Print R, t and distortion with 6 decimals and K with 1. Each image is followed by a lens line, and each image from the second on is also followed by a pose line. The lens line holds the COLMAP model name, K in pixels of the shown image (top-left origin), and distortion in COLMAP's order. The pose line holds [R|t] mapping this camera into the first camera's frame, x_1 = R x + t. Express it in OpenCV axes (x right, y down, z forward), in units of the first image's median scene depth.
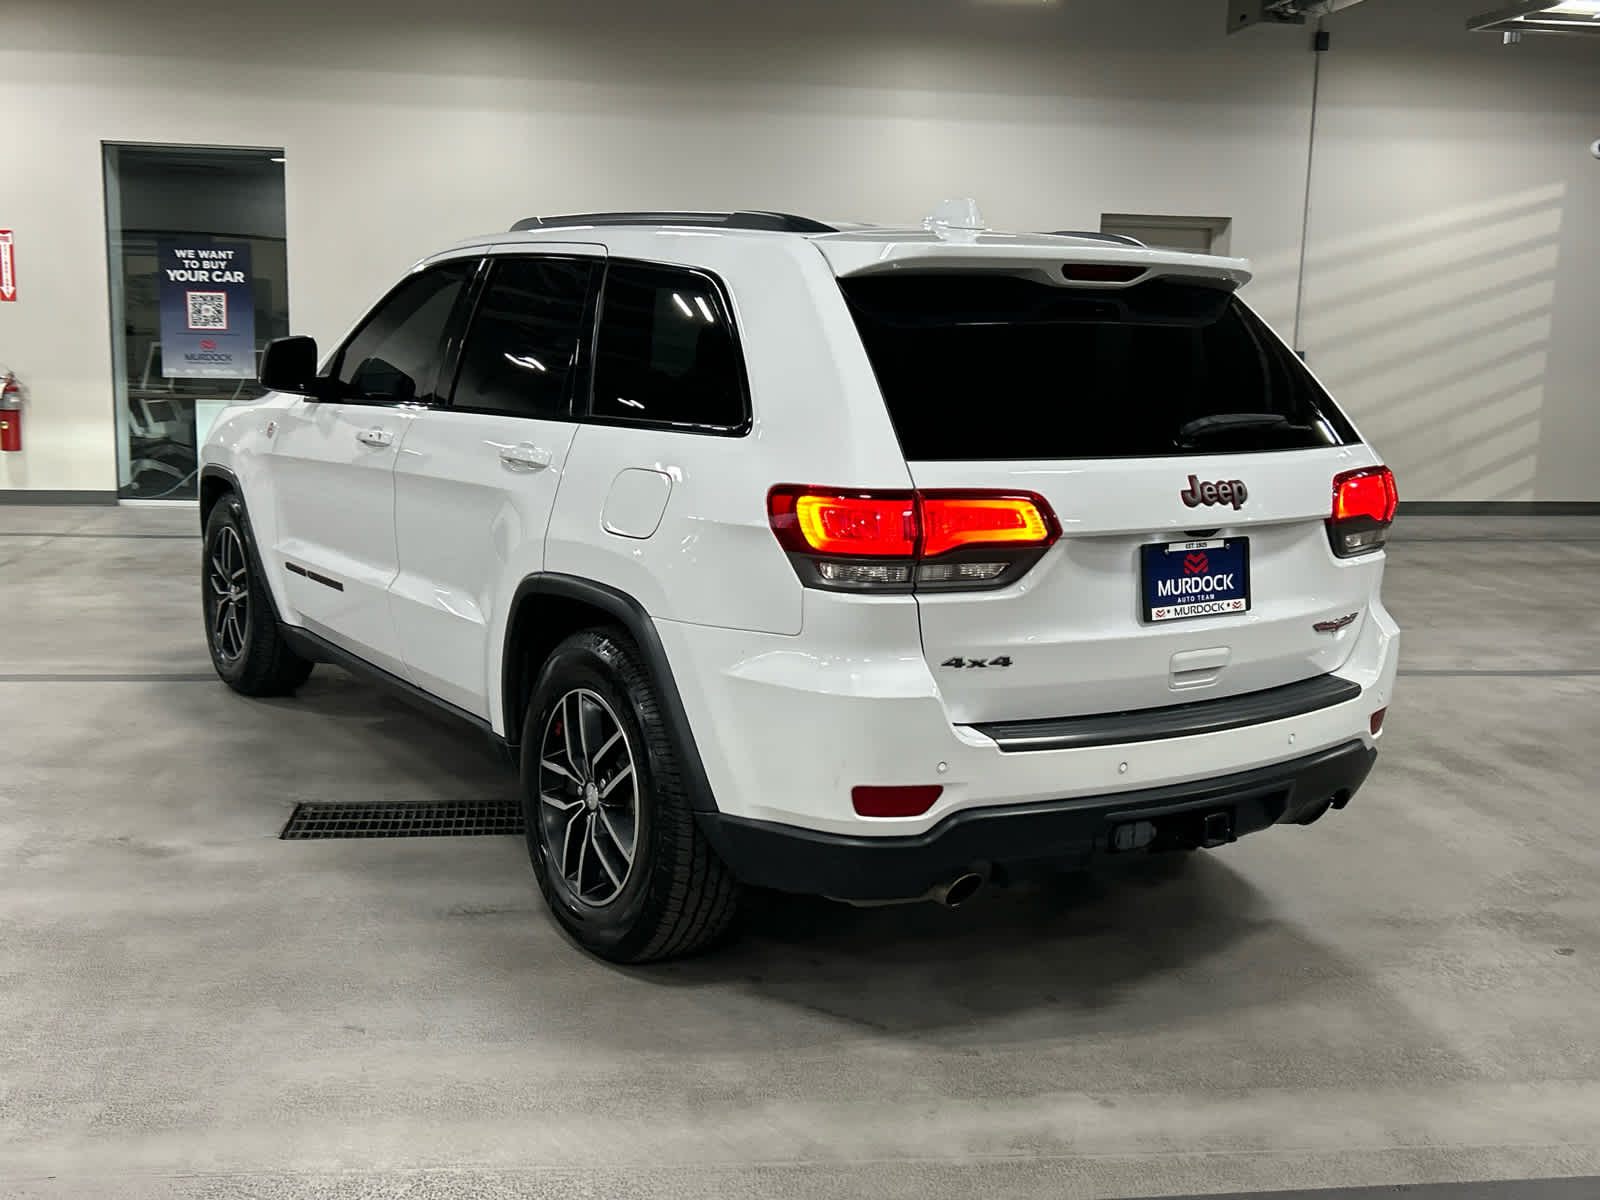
lens RADIAL K [[1643.7, 0, 783.1], [0, 1643.7, 594.7], [0, 0, 1]] dist [0.135038, -0.295808]
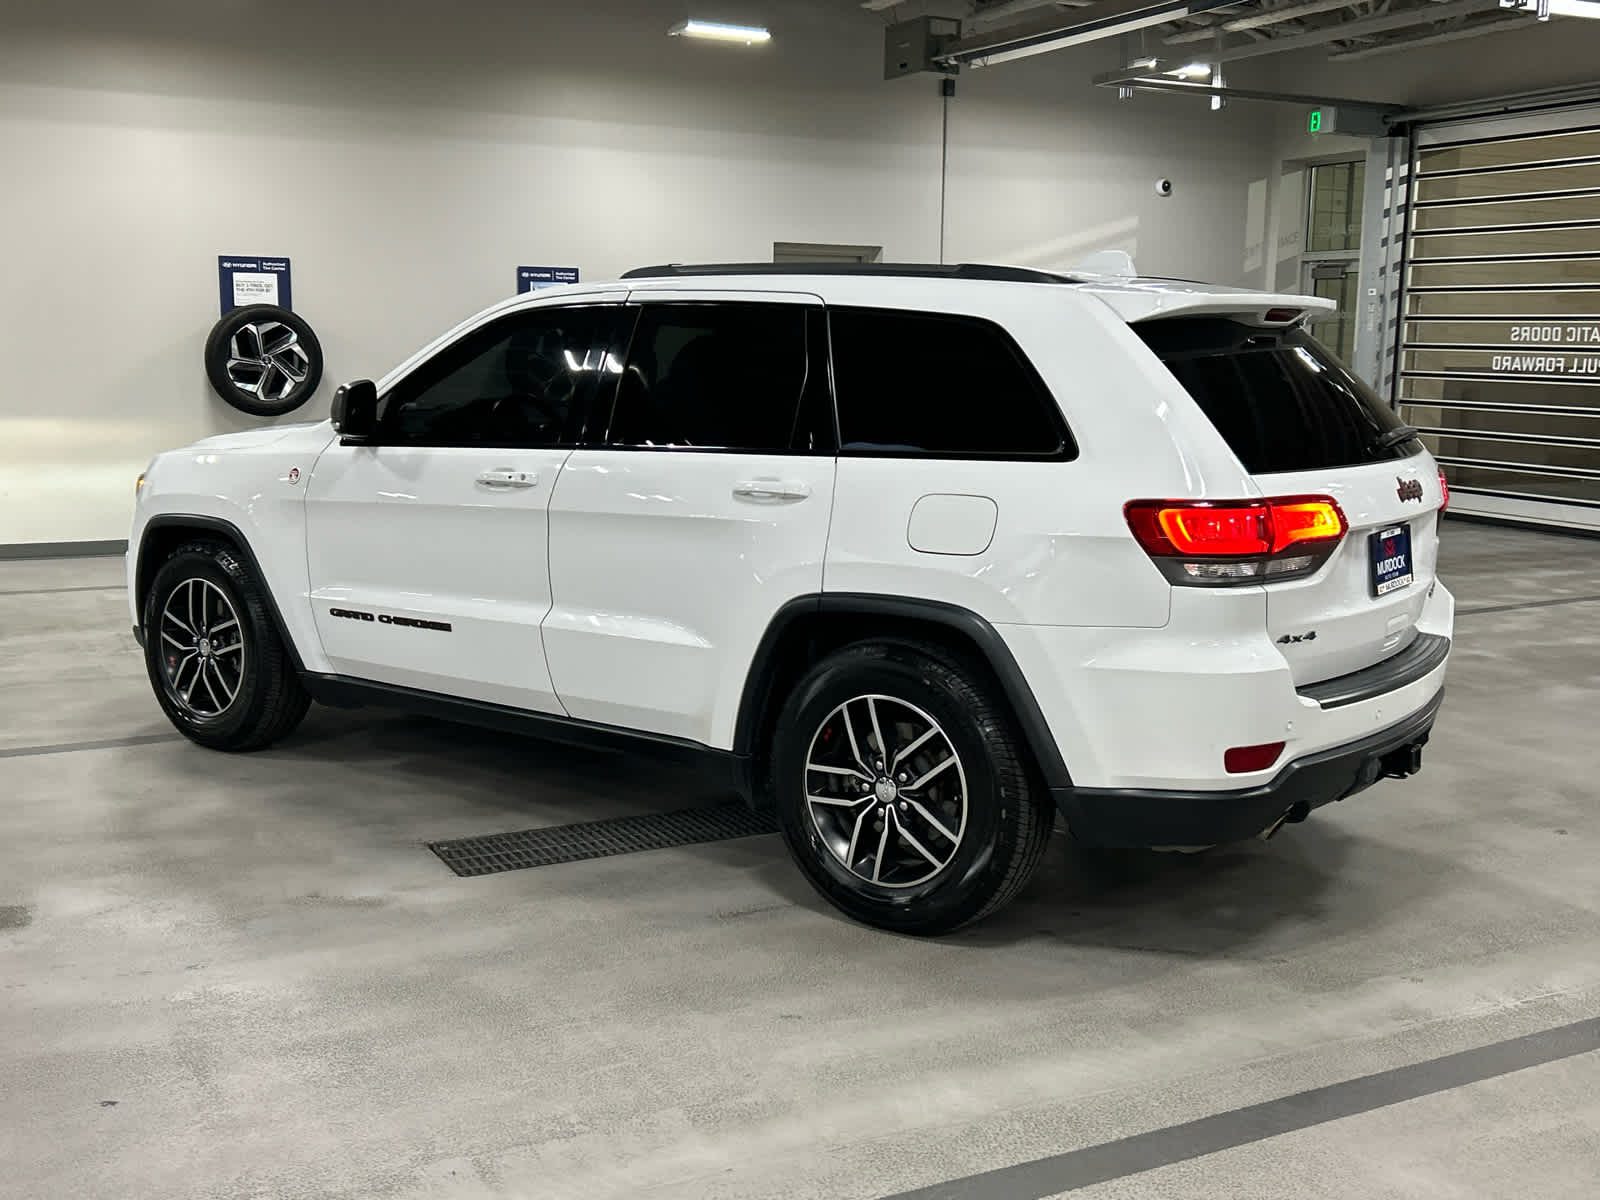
lens RADIAL K [[1643.7, 0, 783.1], [0, 1643.7, 594.7], [0, 0, 1]] dist [0.135038, -0.295808]
pose [[0.941899, -0.067984, 0.328945, -0.594854], [0.070518, 0.997502, 0.004235, -0.021133], [-0.328411, 0.019208, 0.944340, -0.032752]]
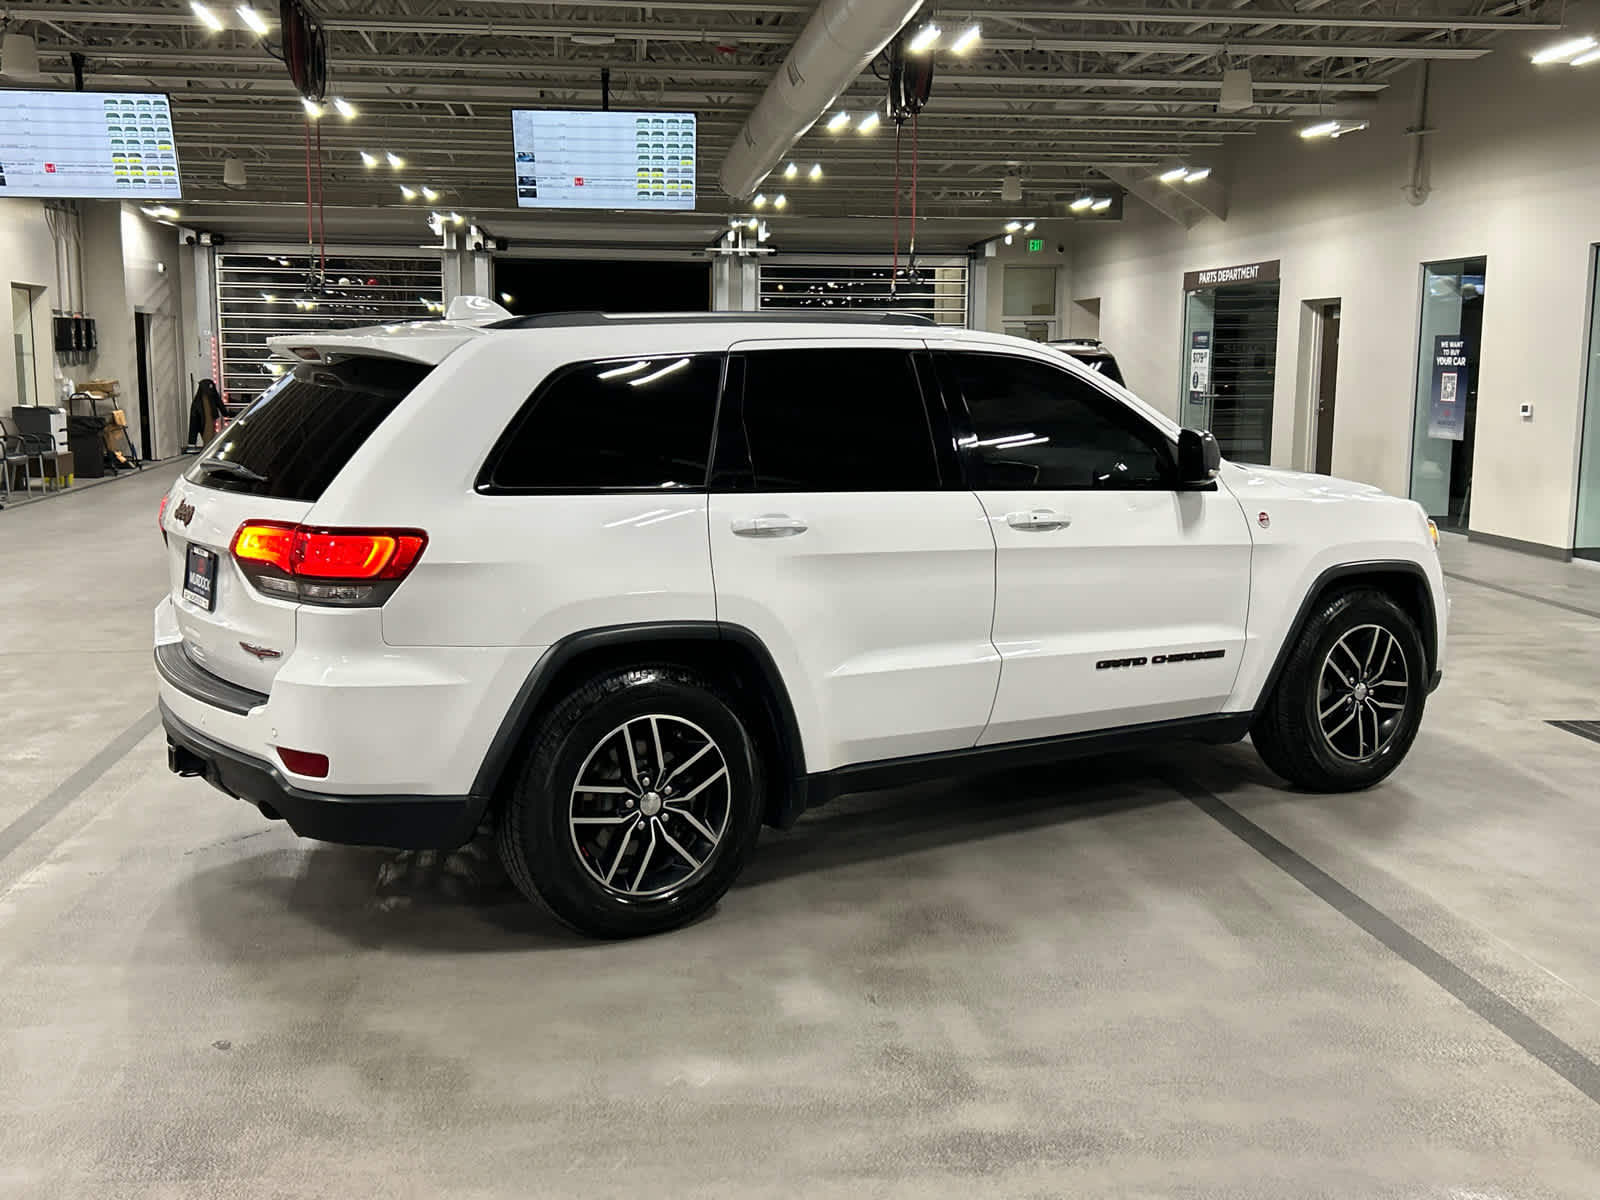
lens RADIAL K [[1660.3, 0, 778.5], [0, 1660.3, 589.9], [0, 0, 1]] dist [0.123522, -0.266526]
pose [[-0.016940, 0.112778, -0.993476, 1.609618], [-0.175817, 0.977800, 0.113996, -0.239025], [0.984277, 0.176601, 0.003265, 1.462615]]
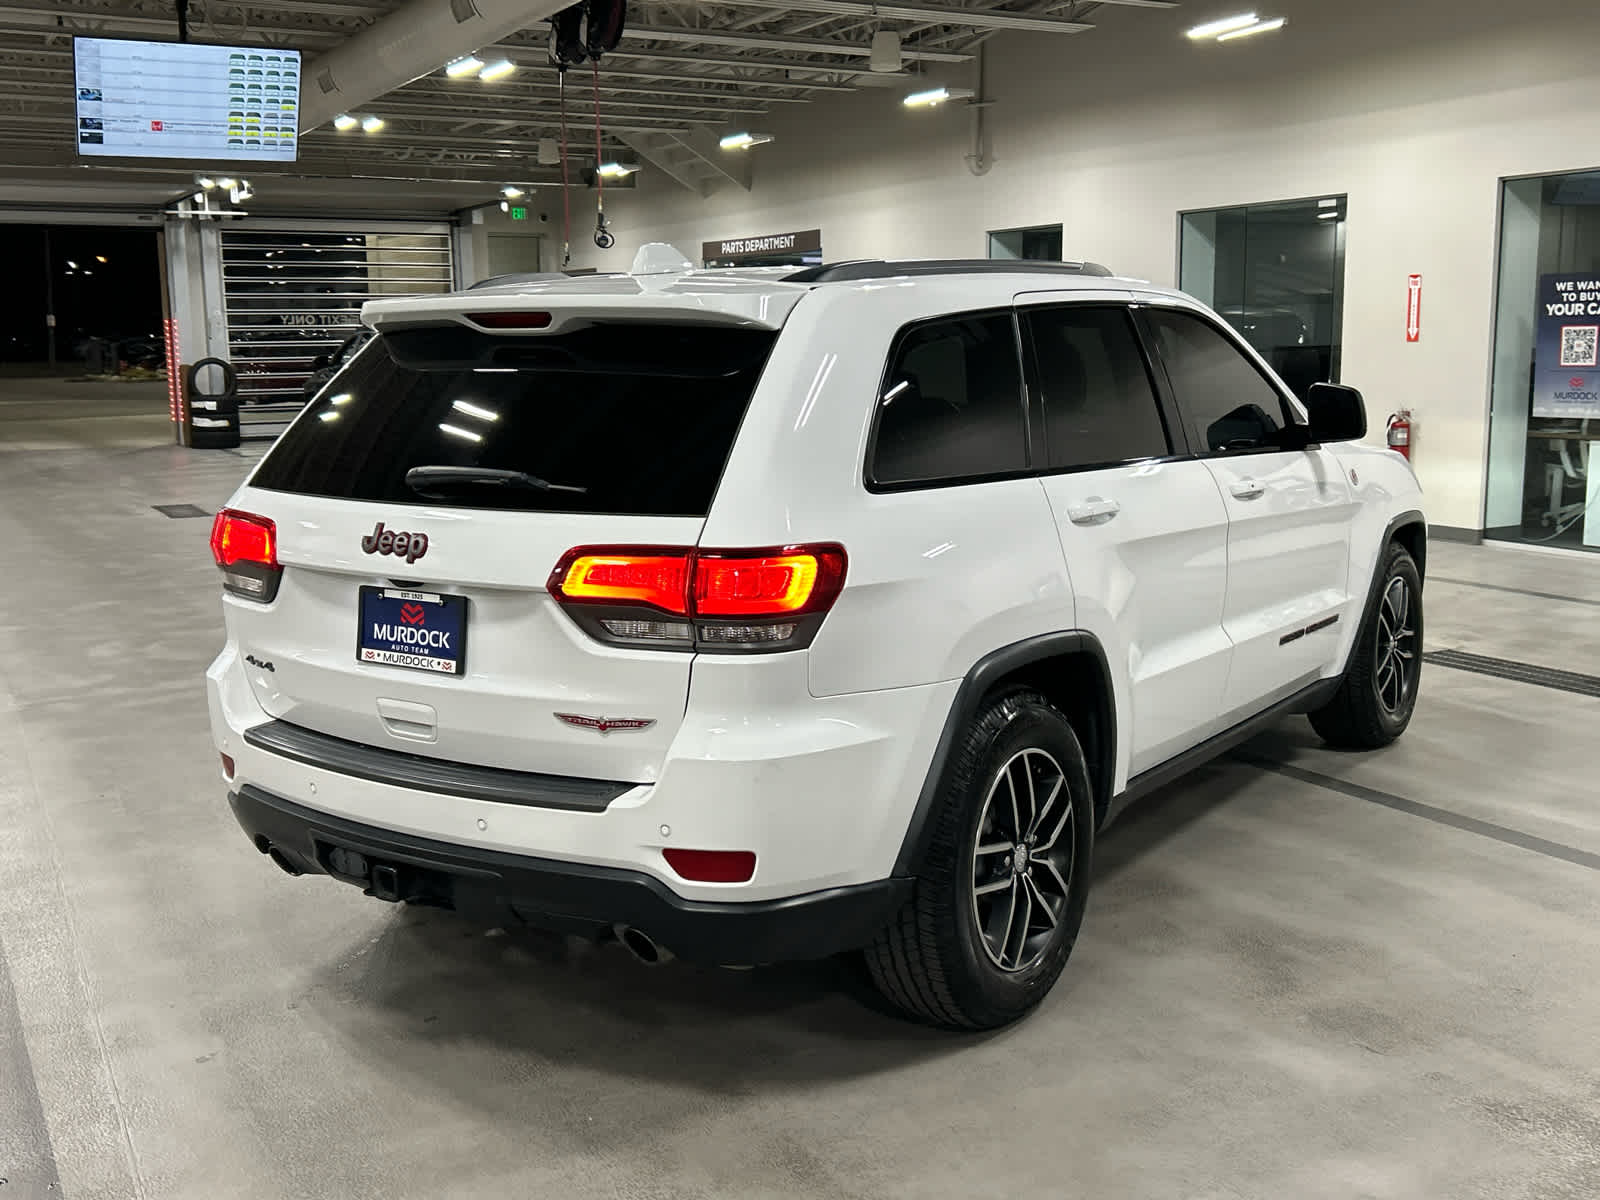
lens RADIAL K [[1660.3, 0, 778.5], [0, 1660.3, 589.9], [0, 0, 1]] dist [0.123522, -0.266526]
pose [[0.365792, 0.112990, -0.923812, 1.247874], [-0.134624, 0.988588, 0.067607, -0.129913], [0.920908, 0.099637, 0.376829, 0.822105]]
